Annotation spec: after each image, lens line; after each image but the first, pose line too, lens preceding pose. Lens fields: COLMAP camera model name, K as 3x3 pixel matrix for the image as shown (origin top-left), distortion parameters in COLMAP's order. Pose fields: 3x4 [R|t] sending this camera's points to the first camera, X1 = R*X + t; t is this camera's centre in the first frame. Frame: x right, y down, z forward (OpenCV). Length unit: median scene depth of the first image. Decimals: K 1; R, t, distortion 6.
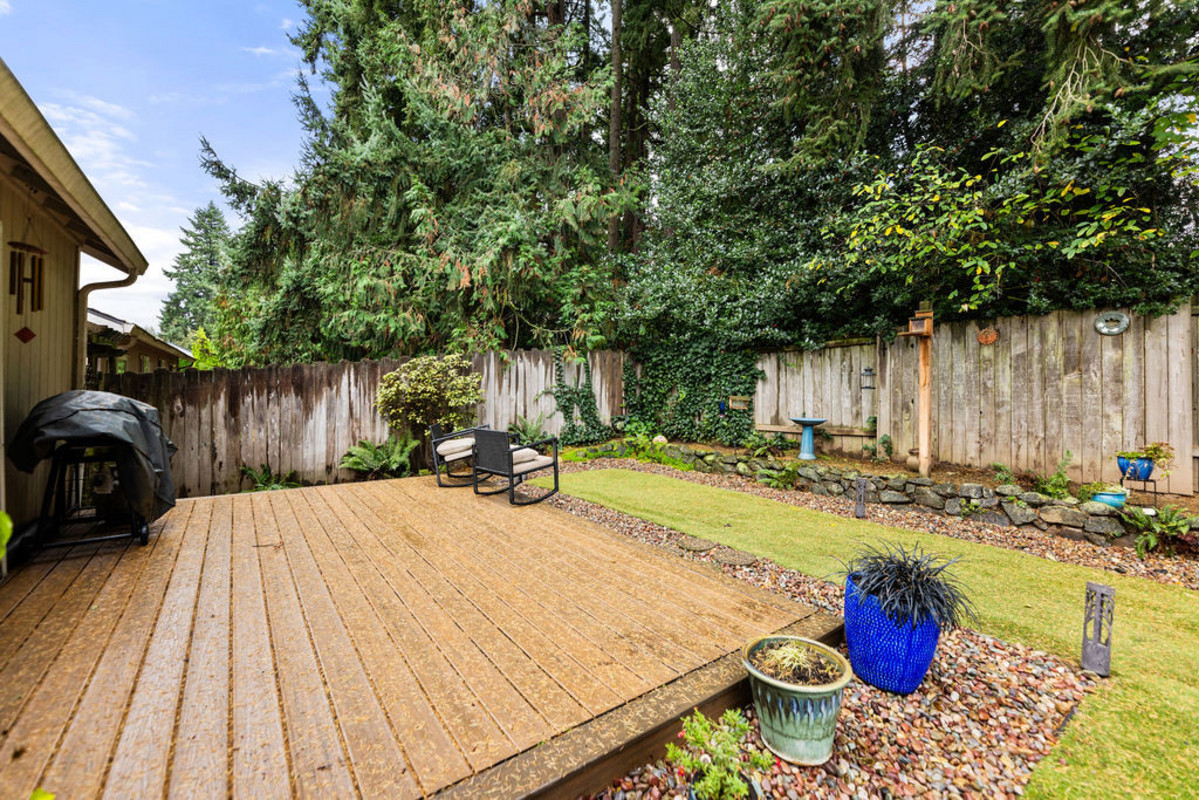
lens RADIAL K [[491.7, 0, 594.4], [0, 491.7, 377.1], [0, 0, 1]] dist [-0.000273, 0.000047]
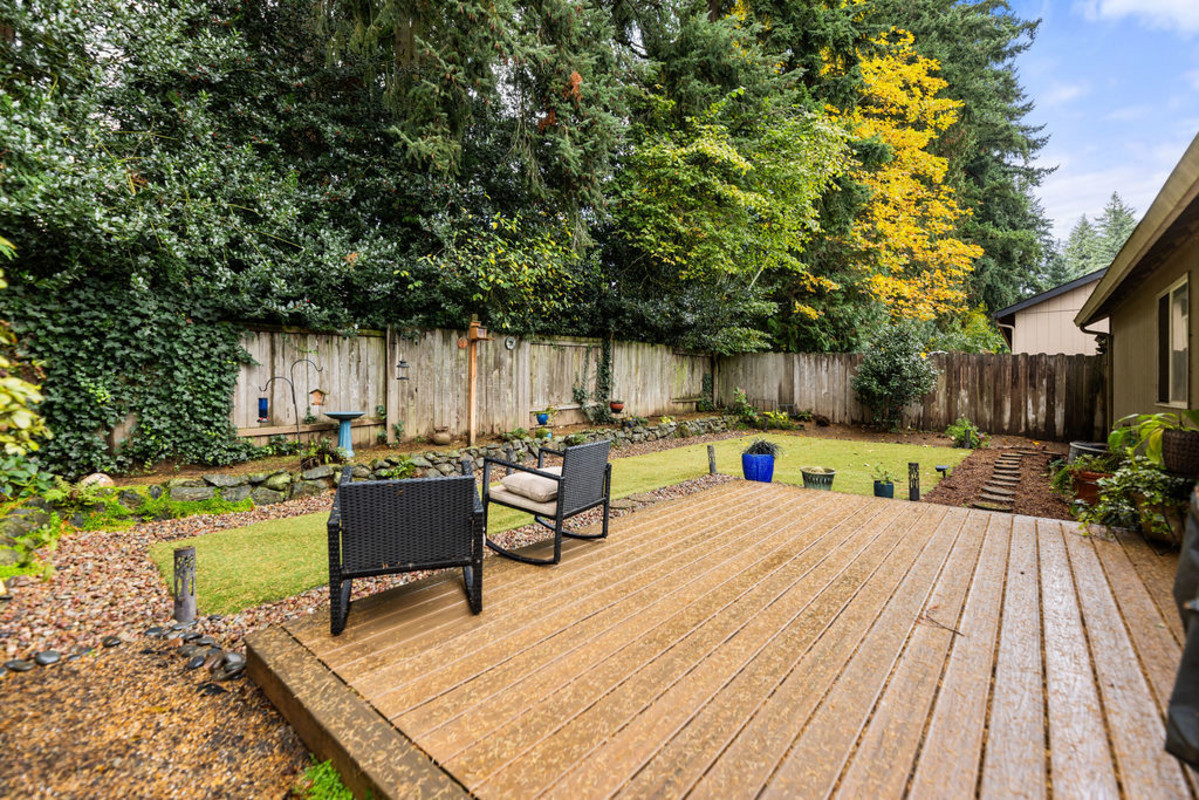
lens RADIAL K [[499.0, 0, 598.5], [0, 499.0, 383.9], [0, 0, 1]] dist [-0.000164, -0.000010]
pose [[-0.224044, -0.010755, 0.974520, -0.450151], [-0.023482, 0.999708, 0.005635, 0.012426], [-0.974296, -0.021621, -0.224232, 0.598175]]
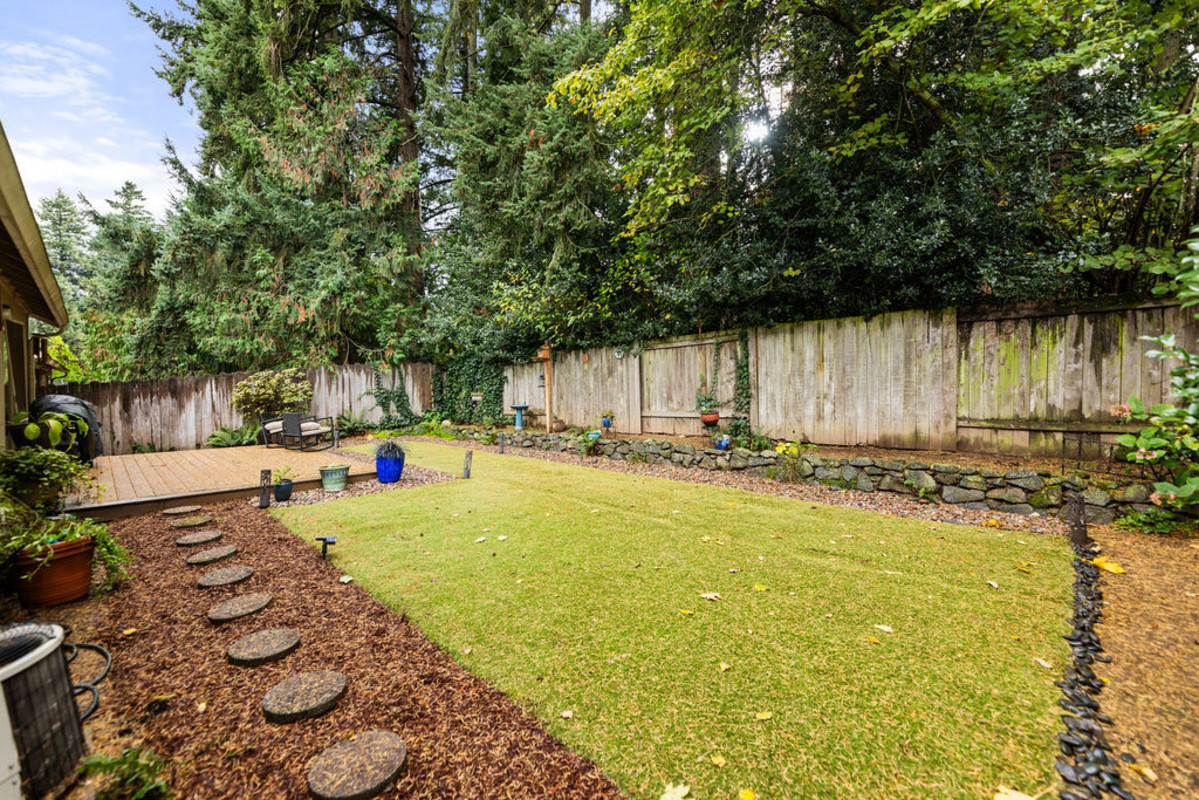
lens RADIAL K [[488.7, 0, 598.5], [0, 488.7, 390.1], [0, 0, 1]] dist [0.000091, 0.000191]
pose [[0.985647, -0.018396, 0.167812, 0.335051], [0.014341, 0.999576, 0.025346, -0.004642], [-0.168207, -0.022576, 0.985493, -0.541523]]
